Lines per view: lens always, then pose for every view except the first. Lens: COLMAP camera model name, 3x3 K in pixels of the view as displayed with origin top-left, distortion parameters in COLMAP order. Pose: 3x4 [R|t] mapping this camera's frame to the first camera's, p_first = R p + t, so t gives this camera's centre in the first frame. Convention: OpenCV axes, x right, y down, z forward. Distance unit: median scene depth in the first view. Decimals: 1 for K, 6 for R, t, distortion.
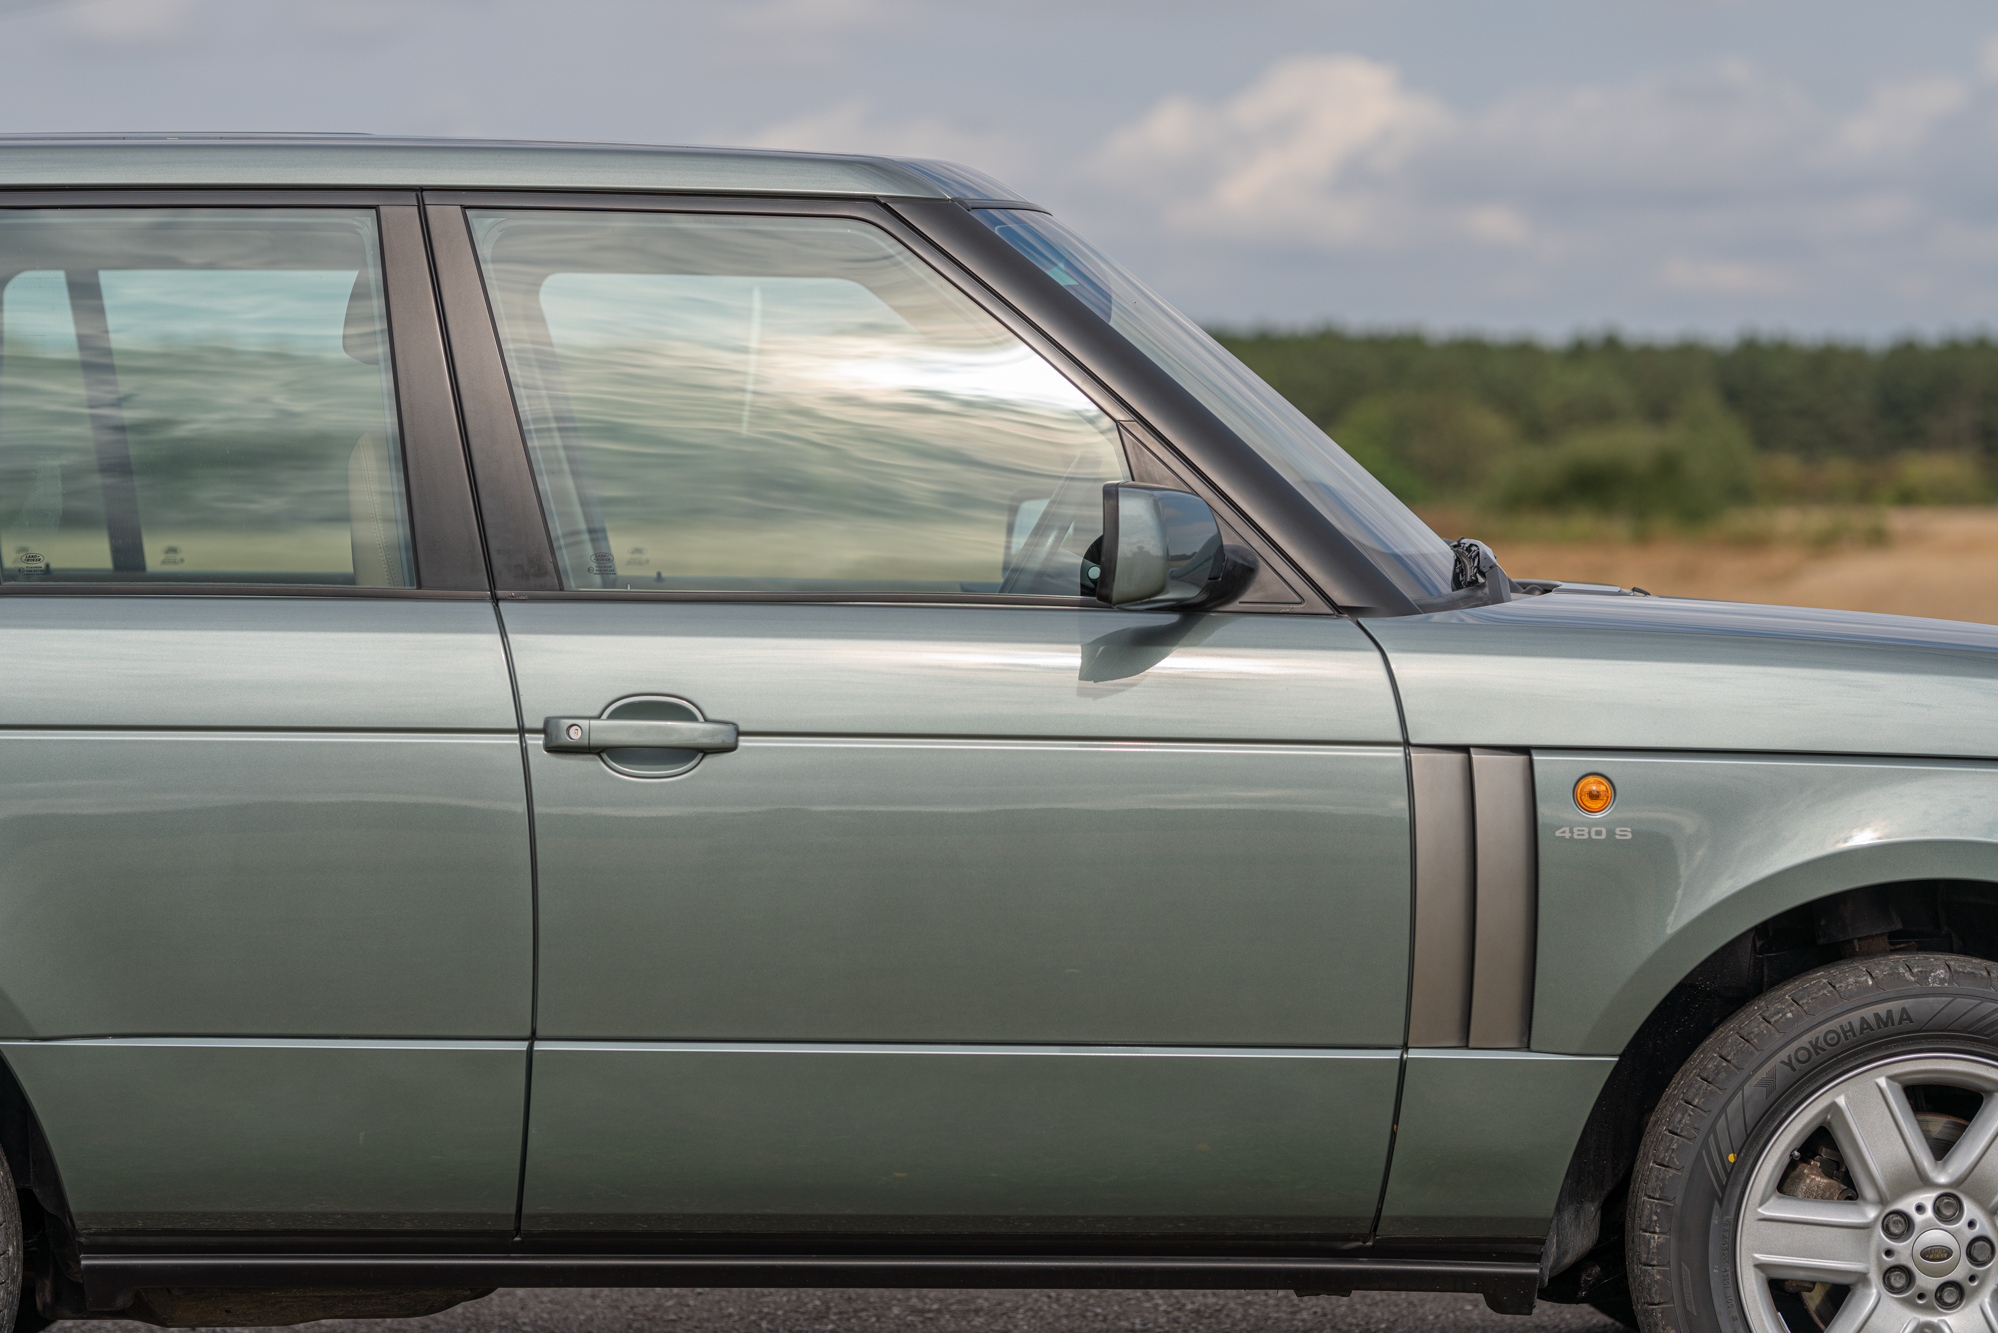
lens RADIAL K [[5962.8, 0, 999.0], [0, 5962.8, 666.5], [0, 0, 1]] dist [0.105035, -0.910043]
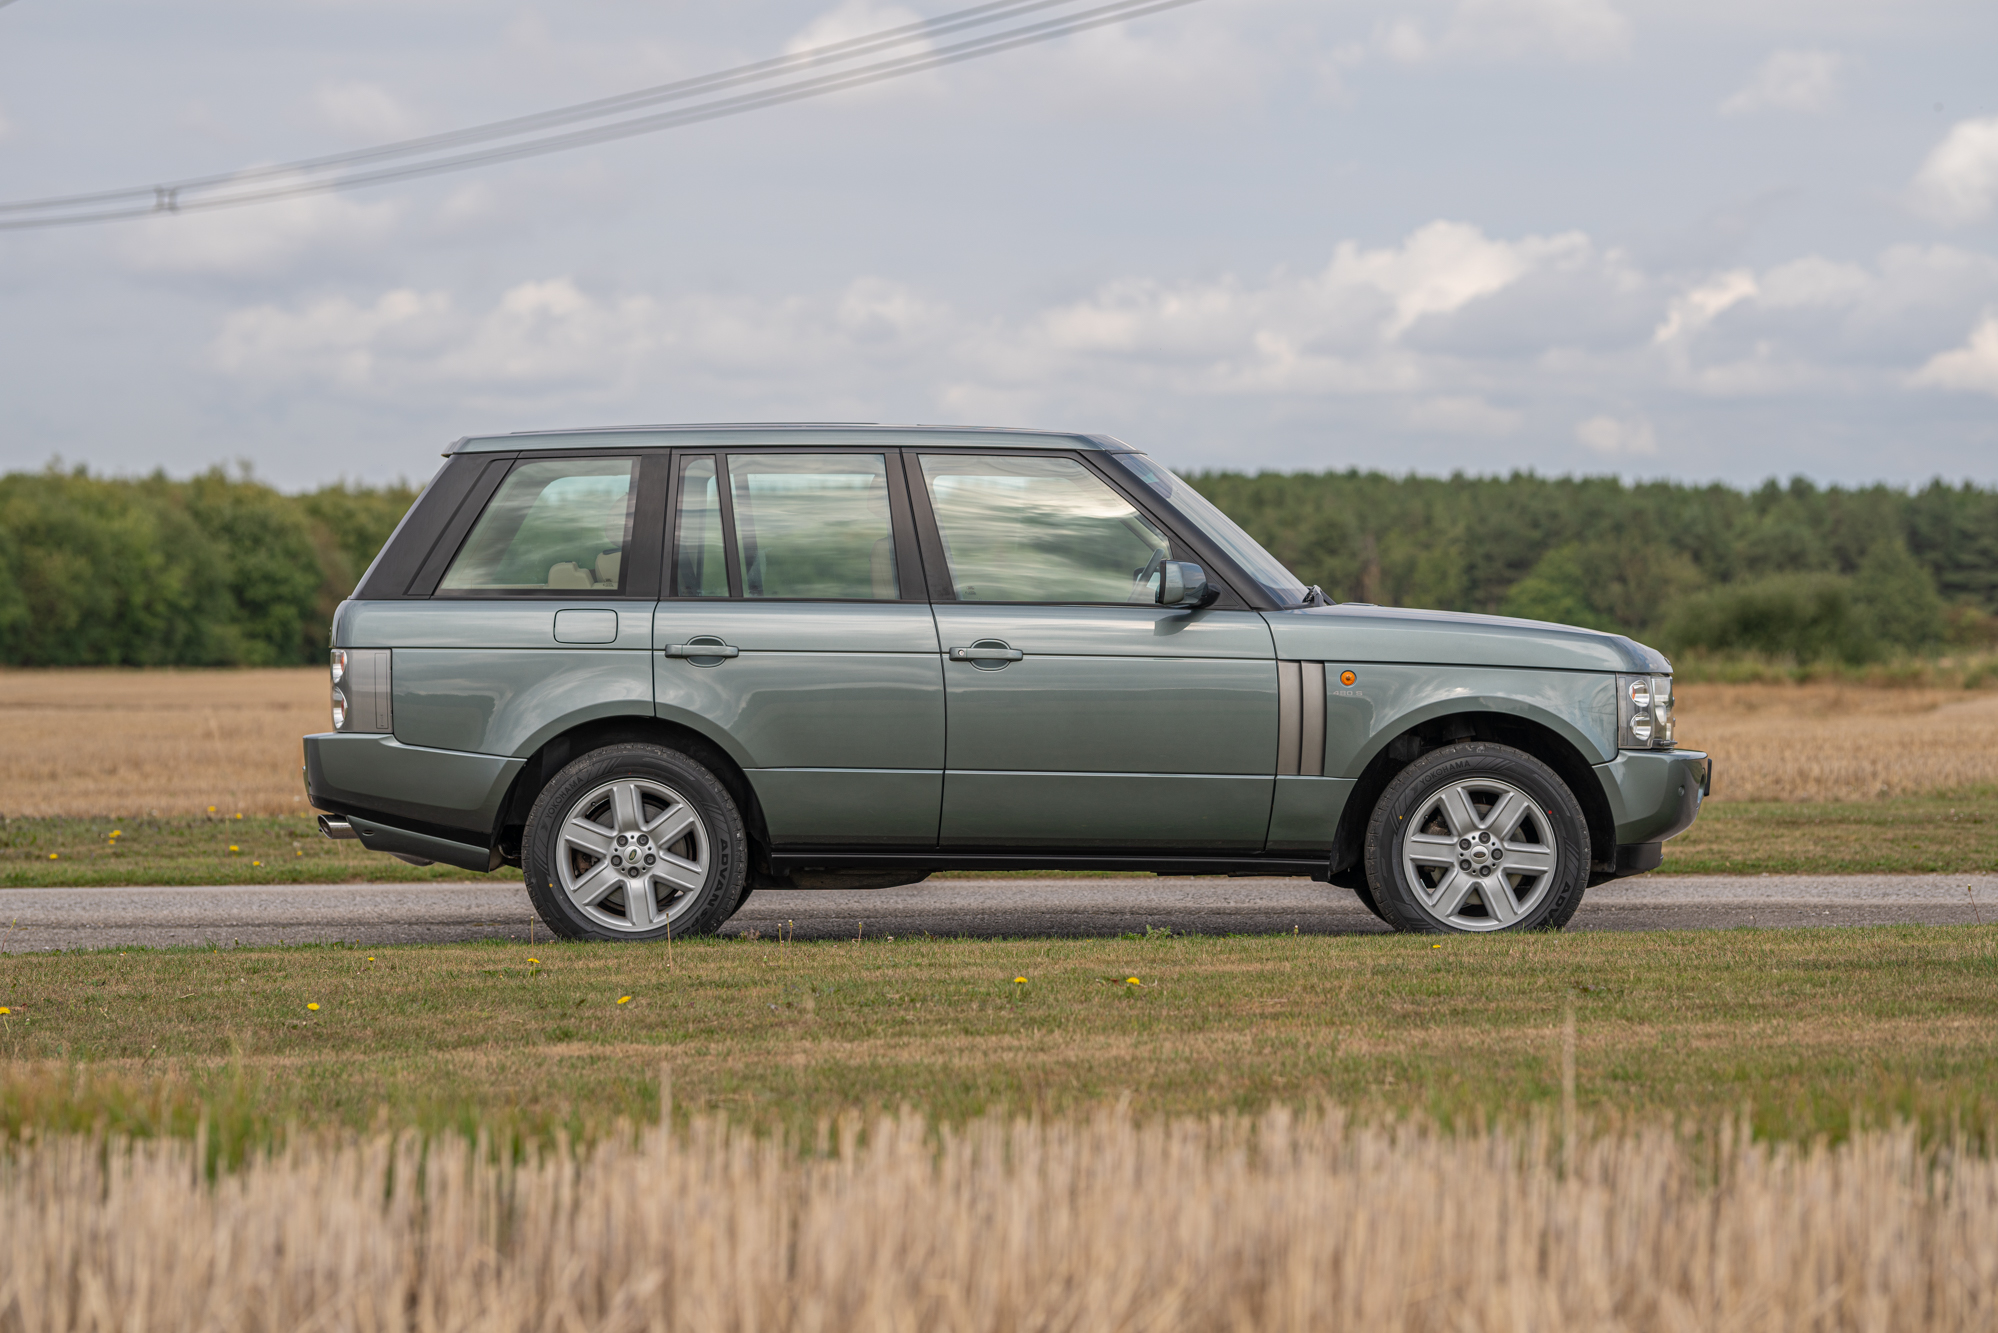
lens RADIAL K [[5962.8, 0, 999.0], [0, 5962.8, 666.5], [0, 0, 1]] dist [0.105035, -0.910043]
pose [[0.999625, 0.001071, 0.027377, -0.123998], [-0.001155, 0.999995, 0.003025, 0.008477], [-0.027373, -0.003056, 0.999621, -1.595589]]
